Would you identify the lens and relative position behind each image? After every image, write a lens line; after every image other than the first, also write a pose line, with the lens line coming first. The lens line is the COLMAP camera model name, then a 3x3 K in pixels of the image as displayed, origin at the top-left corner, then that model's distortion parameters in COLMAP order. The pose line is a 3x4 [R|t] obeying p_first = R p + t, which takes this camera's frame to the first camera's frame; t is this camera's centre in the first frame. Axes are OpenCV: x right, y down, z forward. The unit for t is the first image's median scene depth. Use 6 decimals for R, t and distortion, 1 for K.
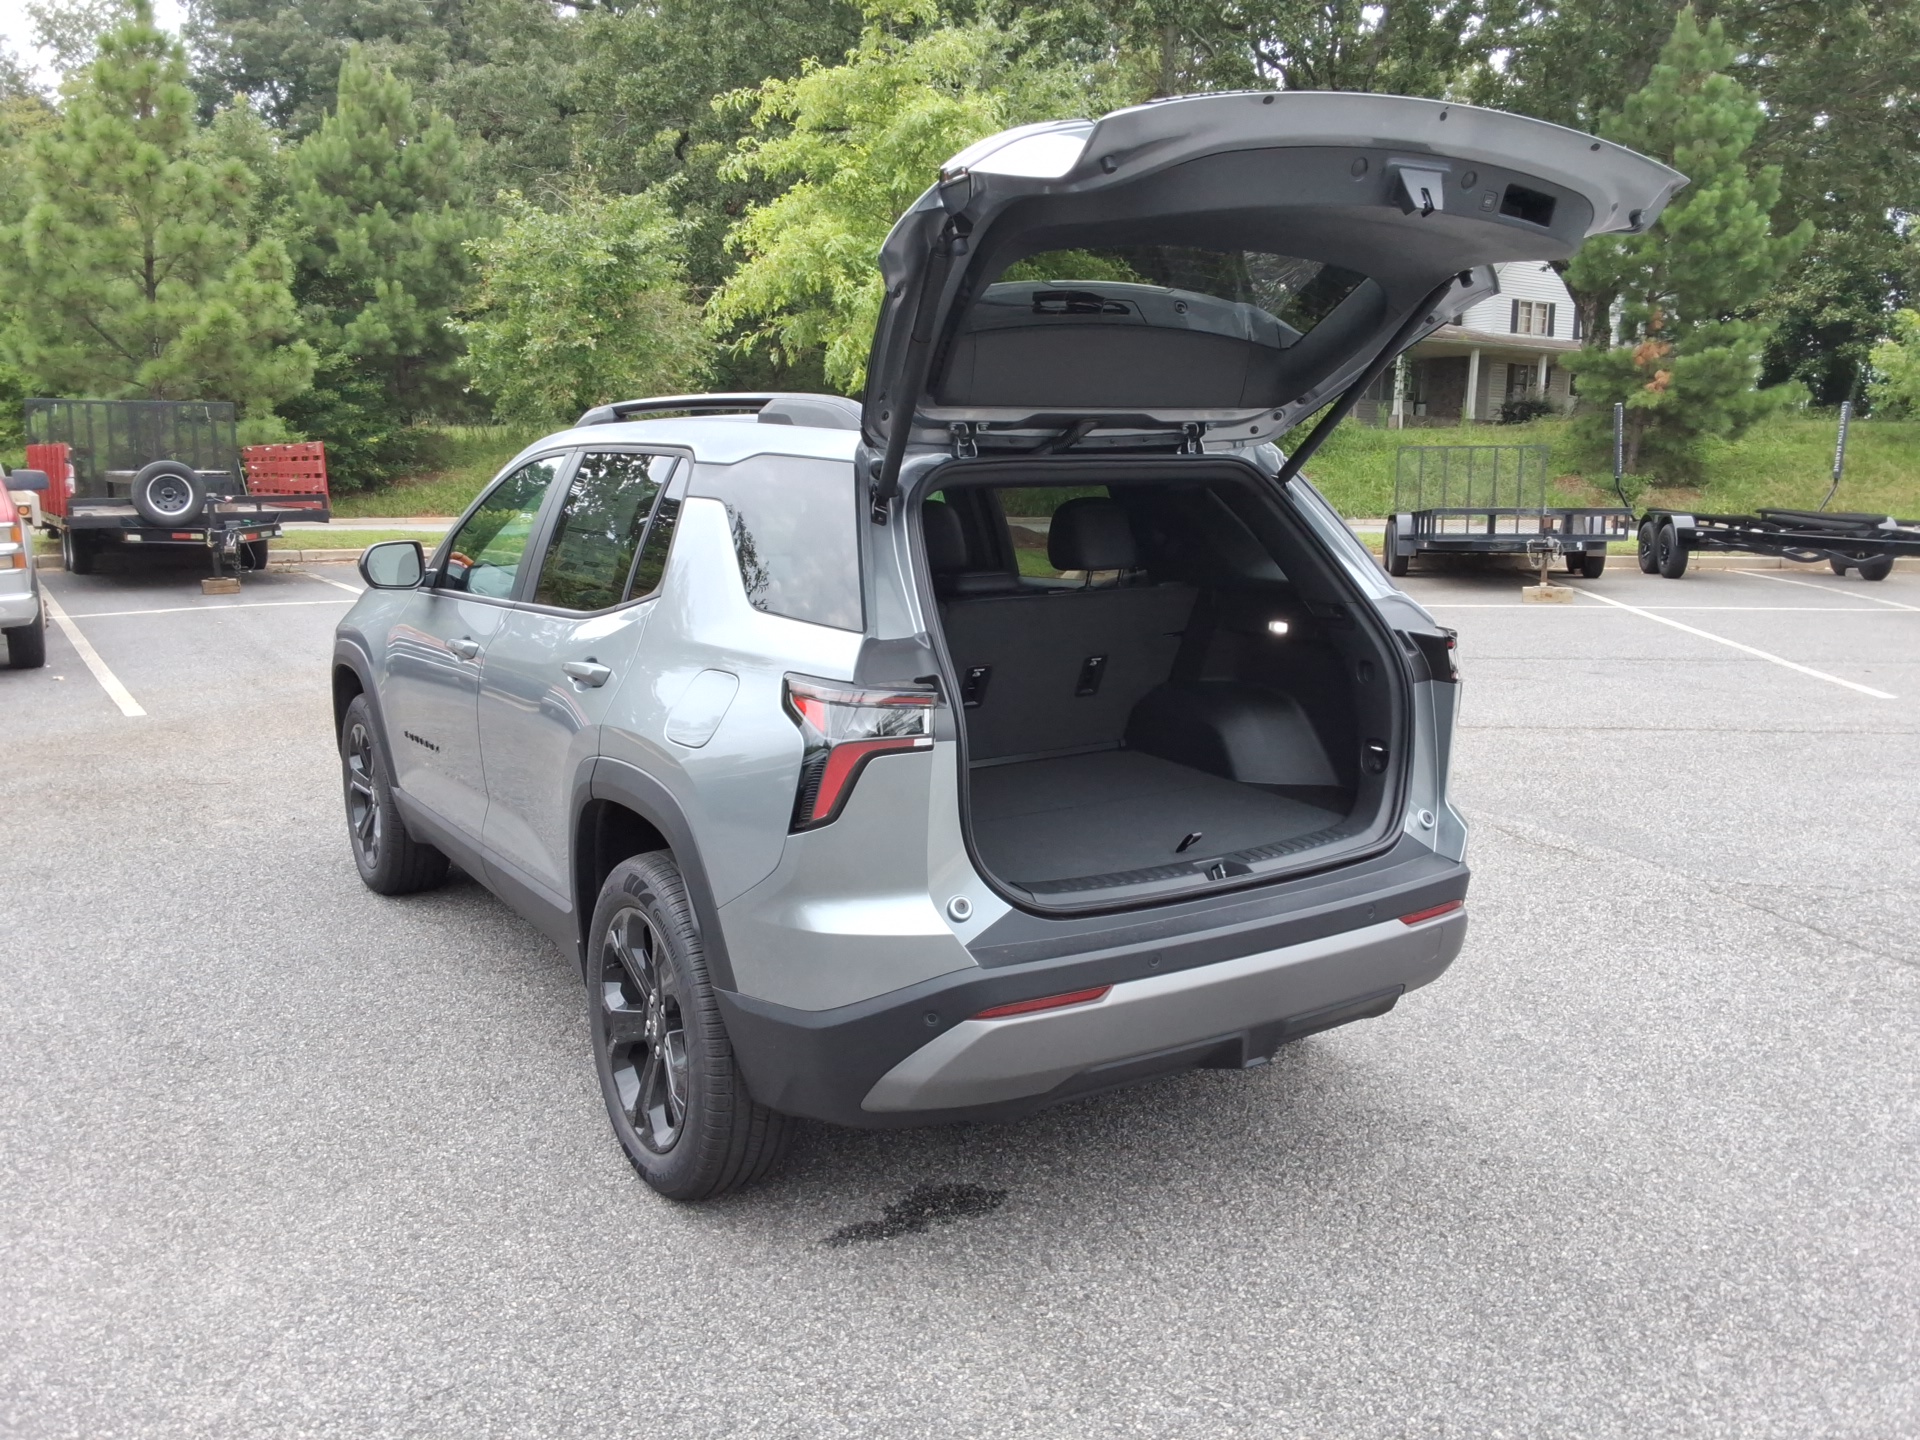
lens RADIAL K [[1534.2, 0, 969.3], [0, 1534.2, 698.8], [0, 0, 1]] dist [0.119476, -0.191186]
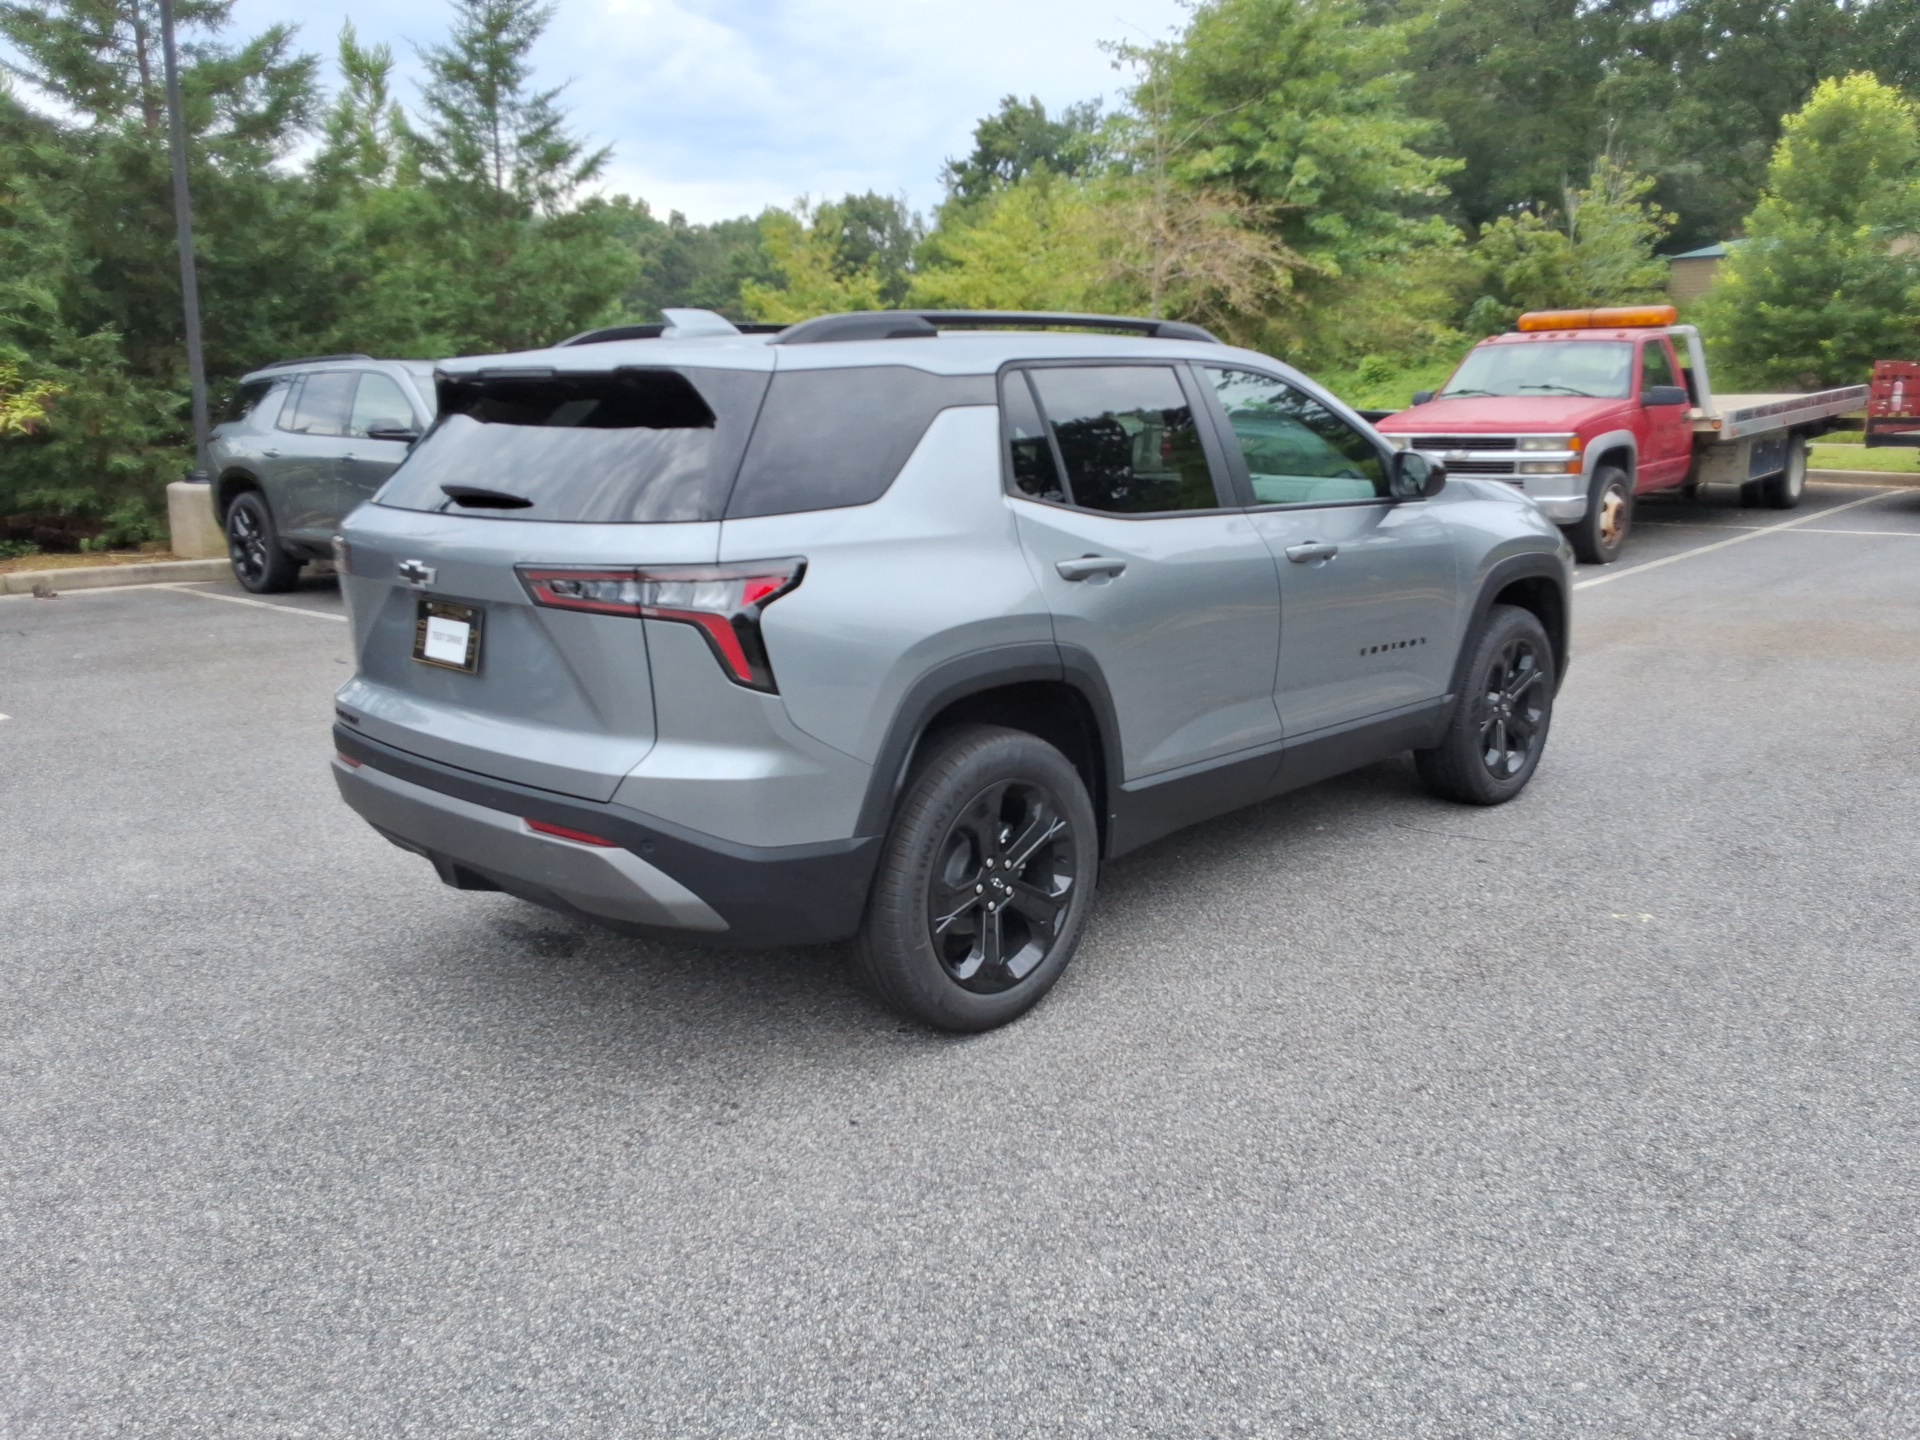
lens RADIAL K [[1515.7, 0, 968.7], [0, 1515.7, 695.4], [0, 0, 1]] dist [0.120465, -0.183637]
pose [[0.237671, 0.194026, -0.951770, 0.188547], [-0.145250, 0.975929, 0.162680, -0.021563], [0.960424, 0.099580, 0.260132, 0.144941]]
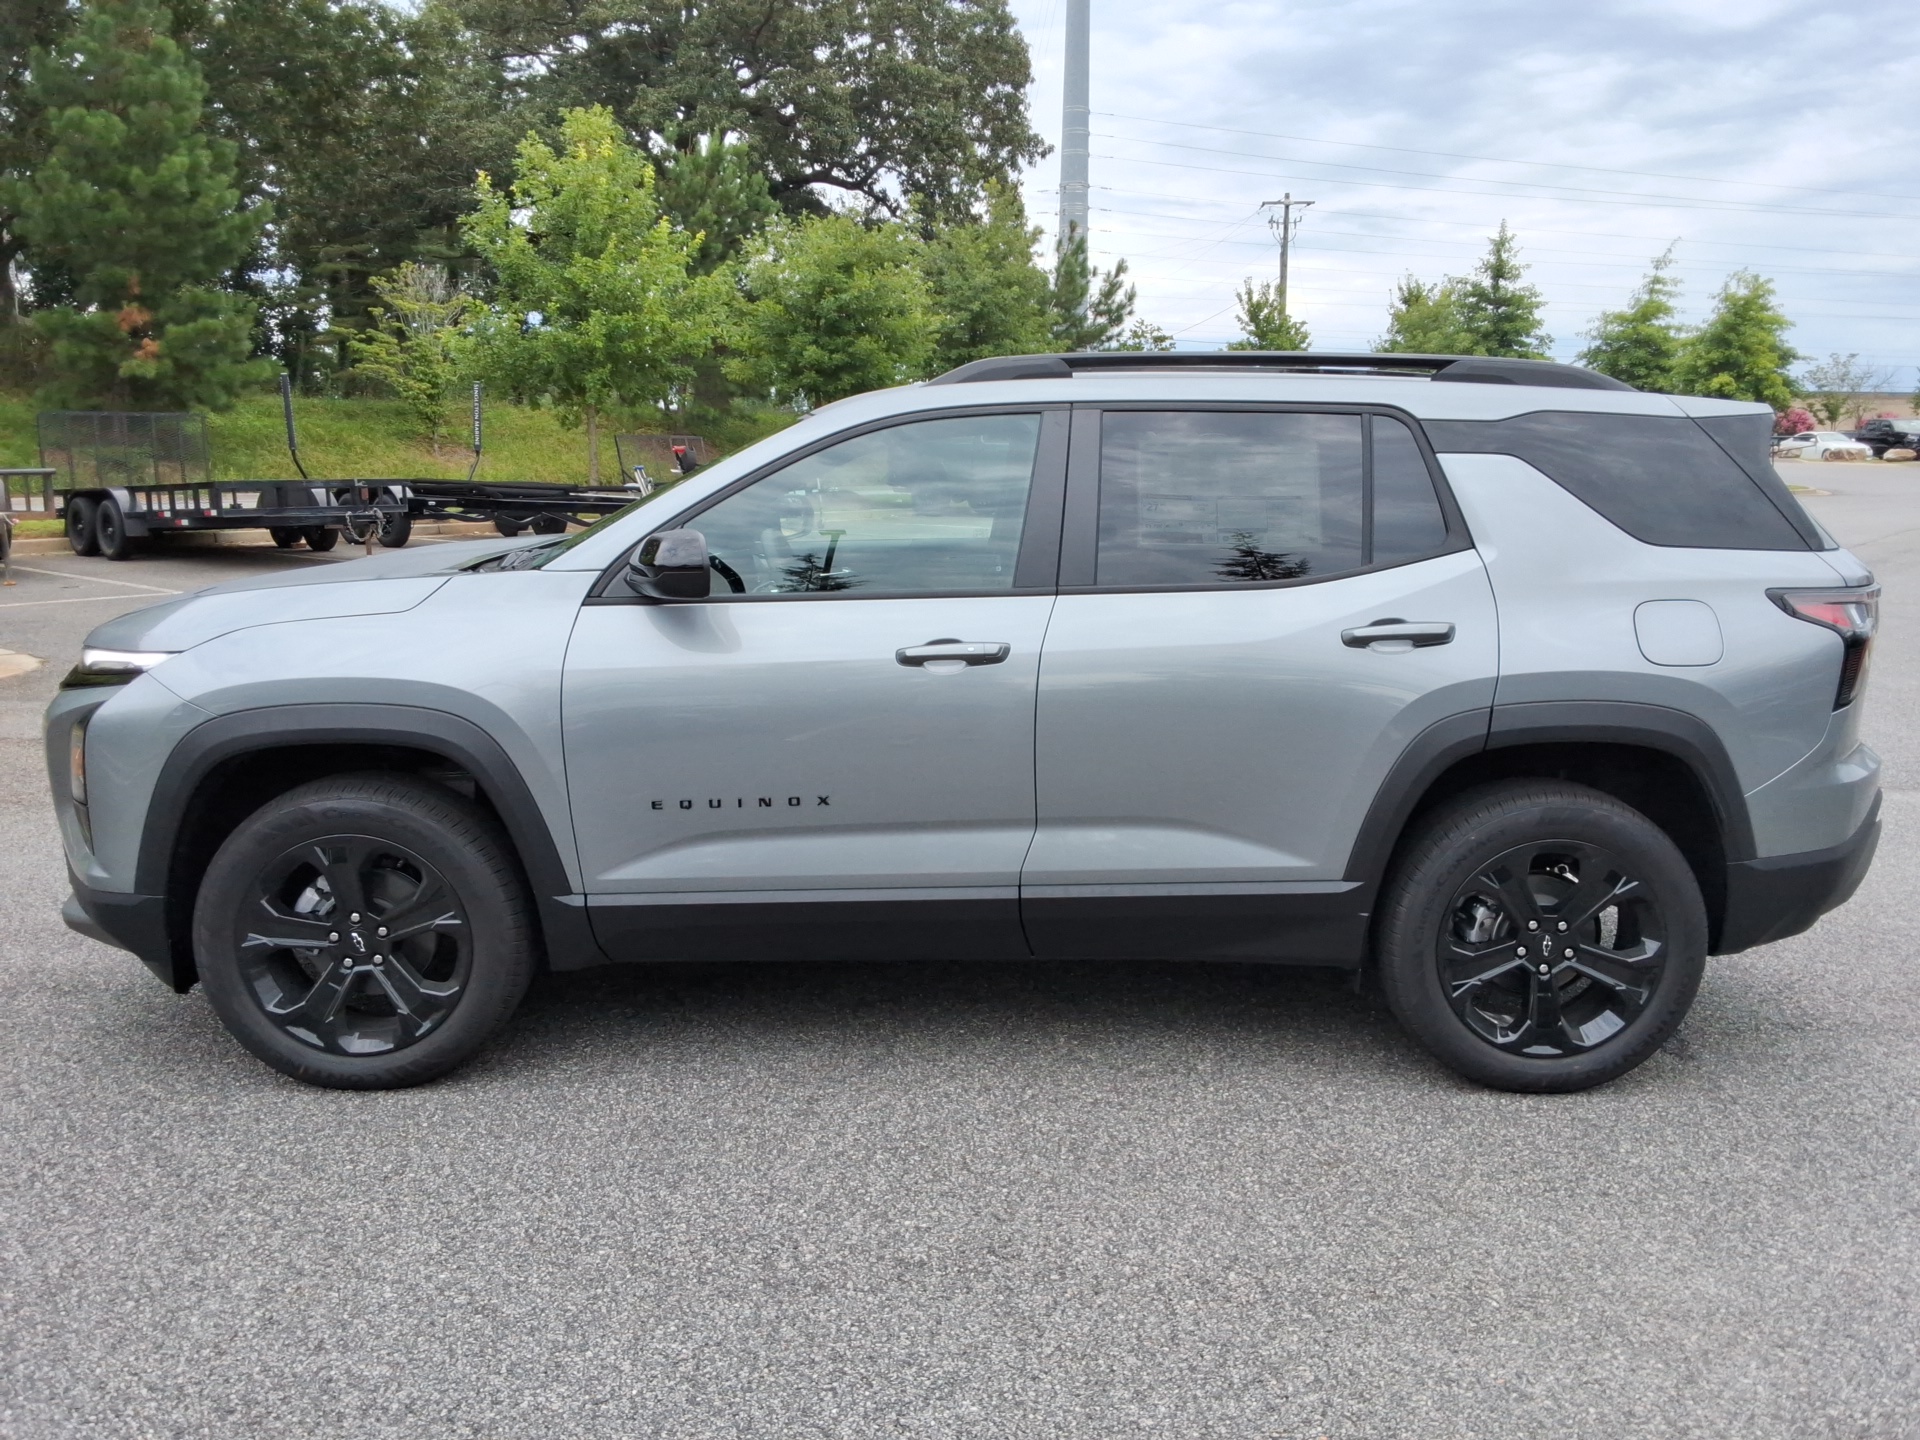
lens RADIAL K [[1535.8, 0, 976.0], [0, 1535.8, 694.3], [0, 0, 1]] dist [0.135496, -0.213911]
pose [[0.523761, -0.135289, 0.841053, -0.195015], [0.124847, 0.988838, 0.081314, -0.014790], [-0.842667, 0.062414, 0.534806, 0.112088]]
